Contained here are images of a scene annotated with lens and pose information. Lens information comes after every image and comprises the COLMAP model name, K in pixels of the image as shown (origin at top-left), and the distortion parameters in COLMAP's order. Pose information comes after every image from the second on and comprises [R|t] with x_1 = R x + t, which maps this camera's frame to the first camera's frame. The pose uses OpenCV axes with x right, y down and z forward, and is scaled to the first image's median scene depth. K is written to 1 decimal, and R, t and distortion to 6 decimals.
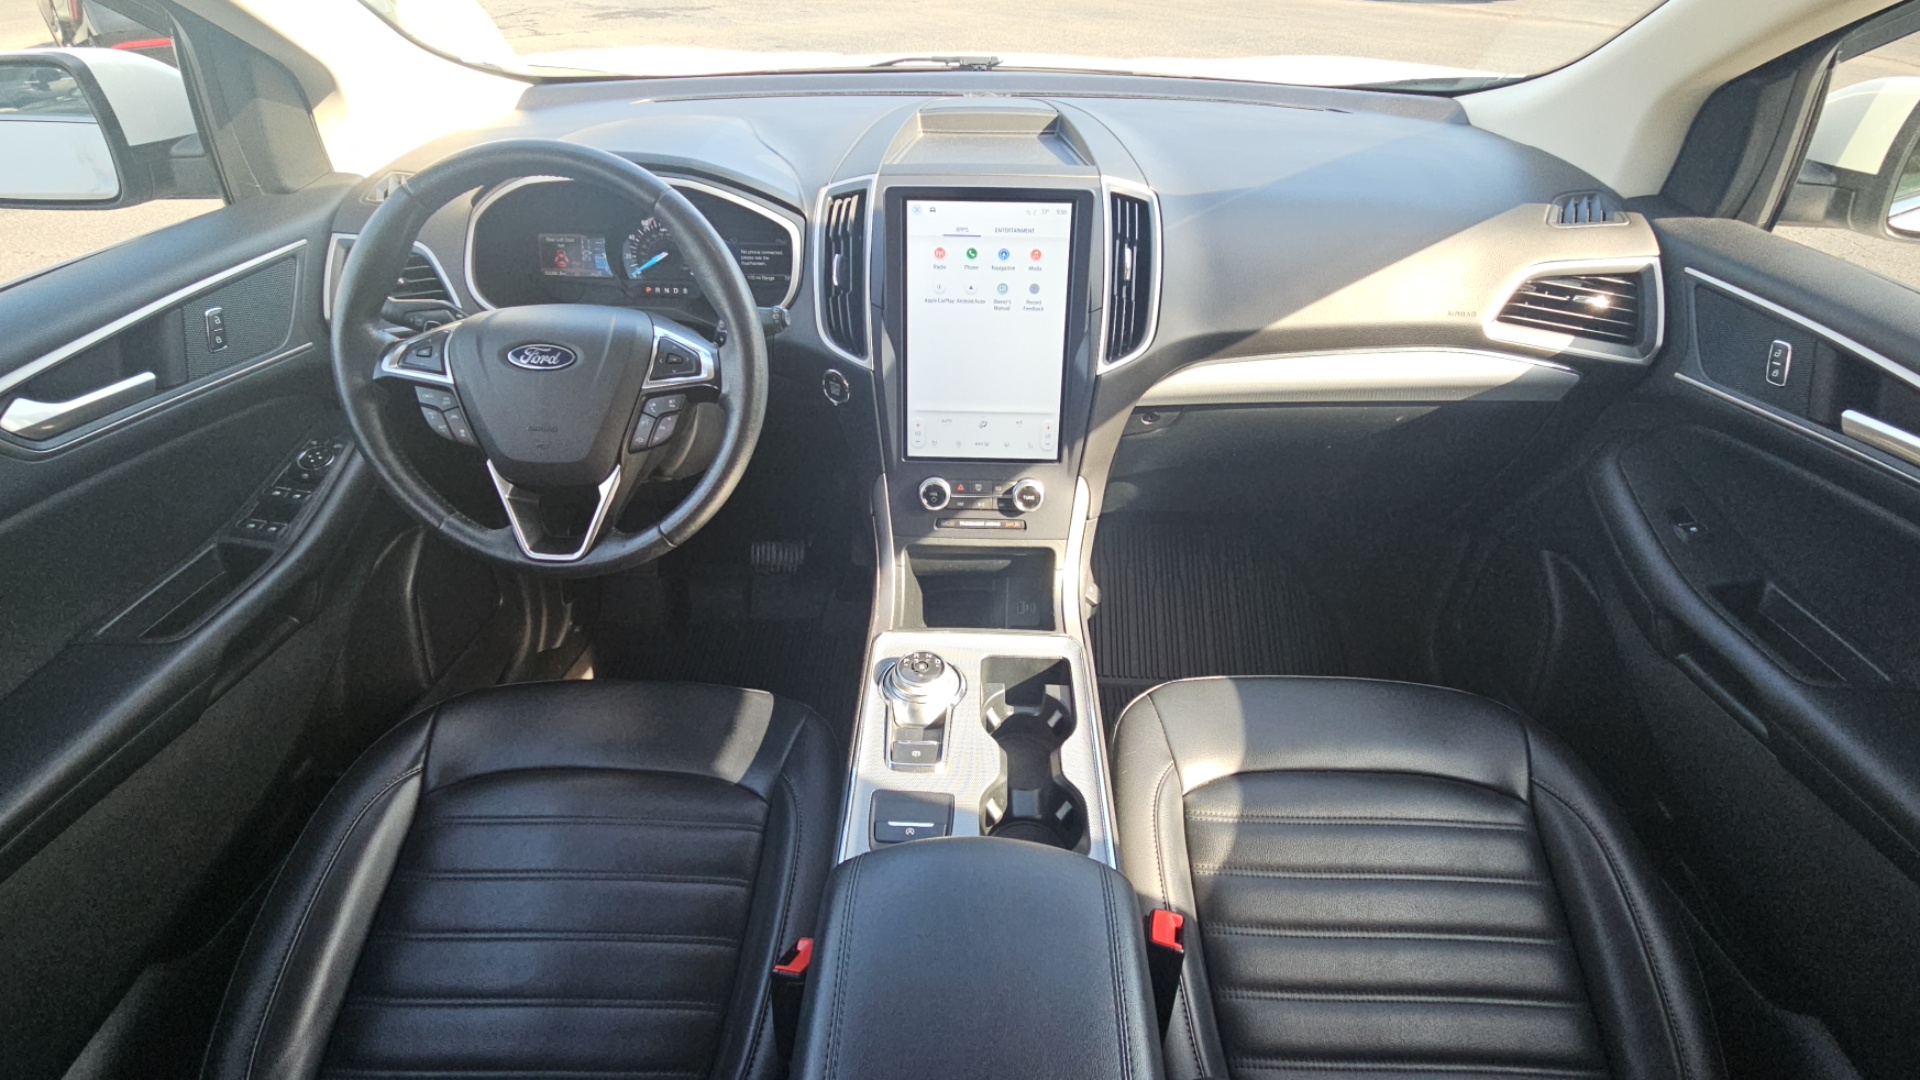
lens RADIAL K [[861.0, 0, 961.1], [0, 861.0, 538.2], [0, 0, 1]] dist [0.014189, -0.009015]
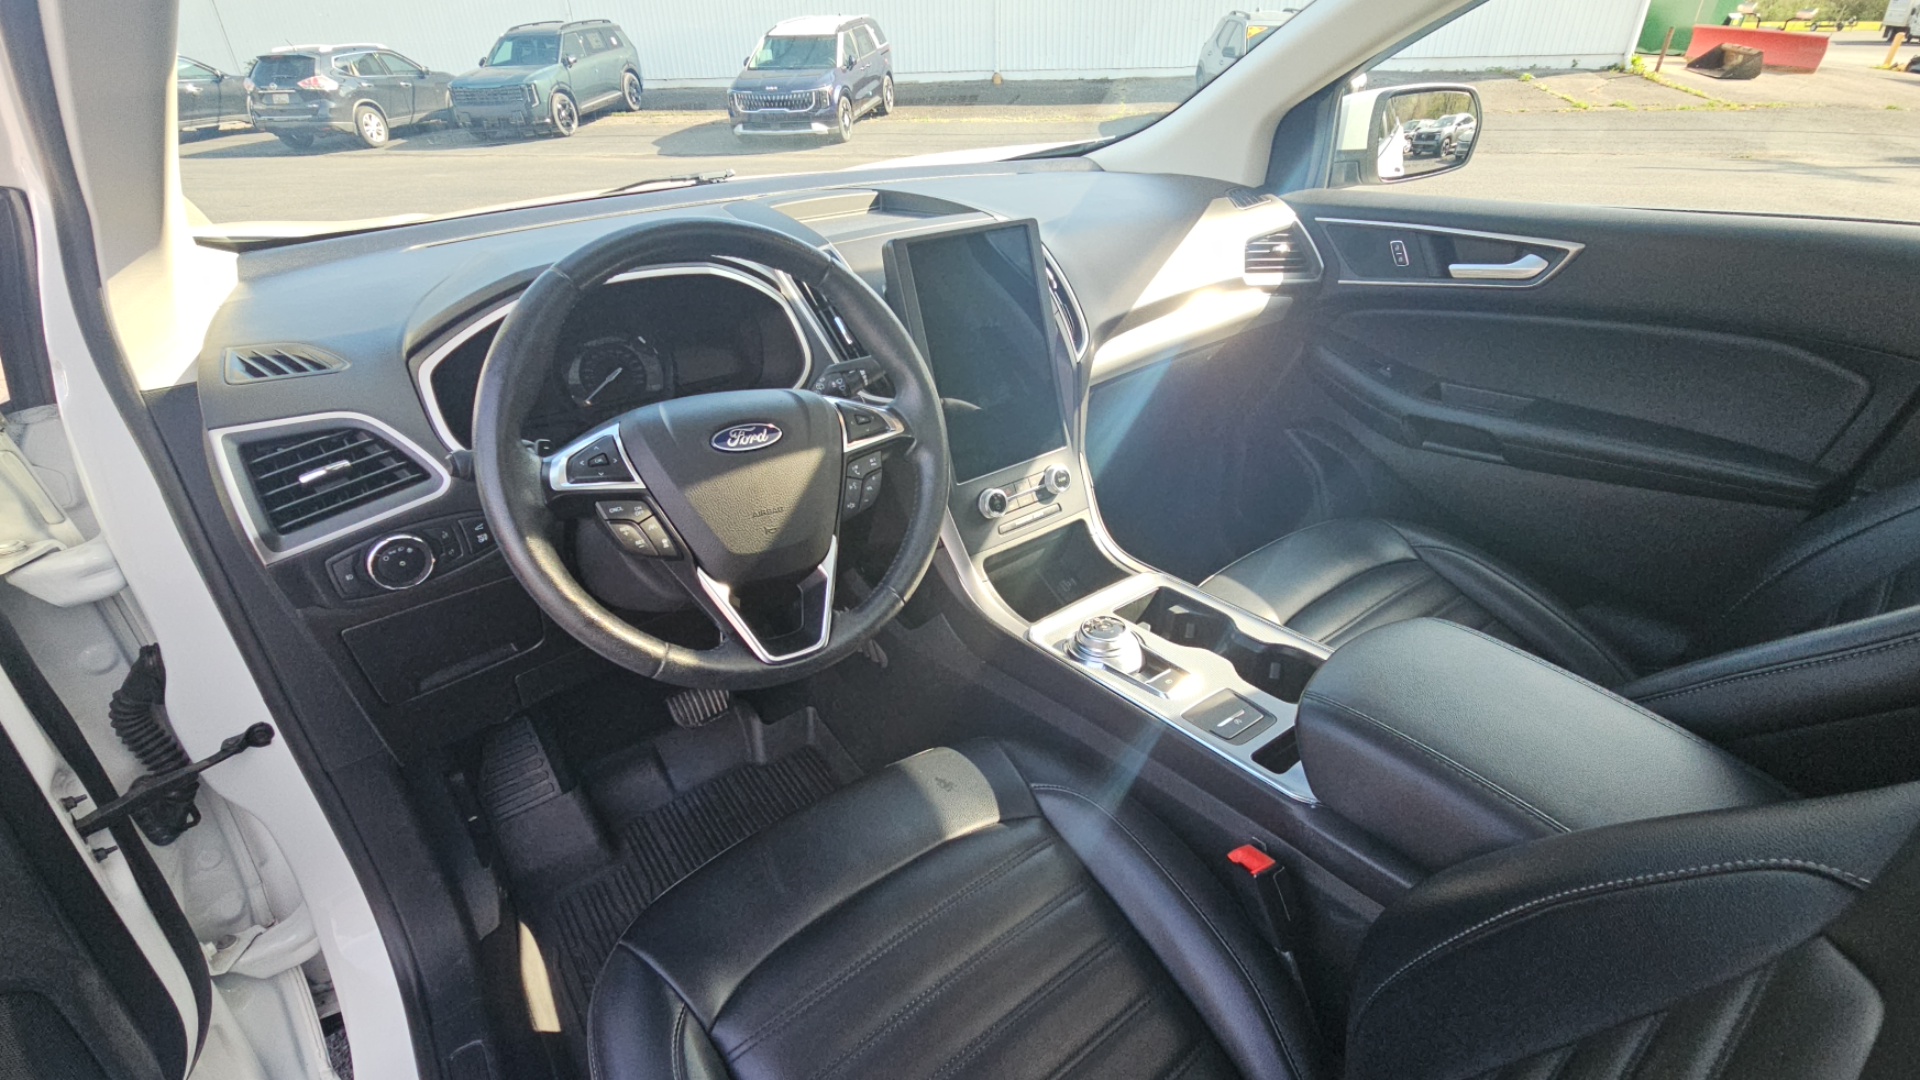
lens RADIAL K [[861.0, 0, 957.2], [0, 861.0, 535.6], [0, 0, 1]] dist [0.014189, -0.009015]
pose [[0.784737, -0.326262, 0.527012, -0.652112], [0.404559, 0.913775, -0.036700, 0.006950], [-0.469596, 0.242007, 0.849065, 0.115247]]
